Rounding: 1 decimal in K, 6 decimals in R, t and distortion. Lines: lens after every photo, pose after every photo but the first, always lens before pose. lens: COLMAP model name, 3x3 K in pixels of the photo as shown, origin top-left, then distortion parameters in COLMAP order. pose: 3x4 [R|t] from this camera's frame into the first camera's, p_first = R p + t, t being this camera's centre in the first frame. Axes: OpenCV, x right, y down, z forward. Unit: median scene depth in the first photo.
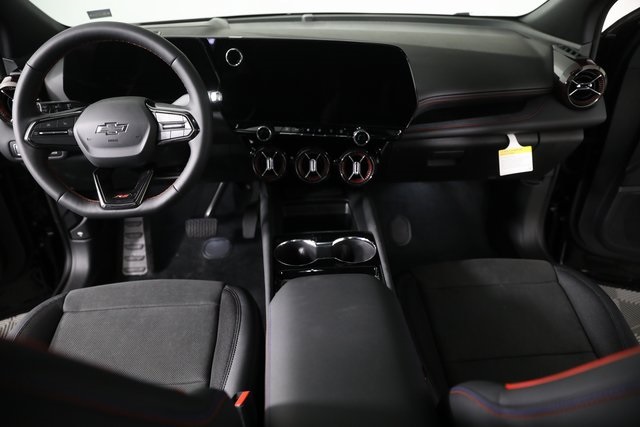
lens RADIAL K [[442.1, 0, 323.1], [0, 442.1, 215.2], [0, 0, 1]] dist [-0.090983, 0.044229]
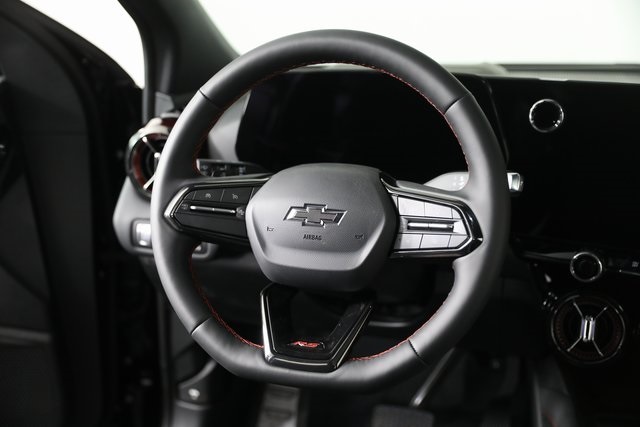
lens RADIAL K [[717.4, 0, 321.2], [0, 717.4, 212.5], [0, 0, 1]] dist [0.016542, 0.000000]
pose [[0.933723, 0.105437, -0.342116, -0.155625], [-0.191008, 0.954981, -0.226995, -0.003180], [0.302781, 0.277297, 0.911828, 0.167179]]
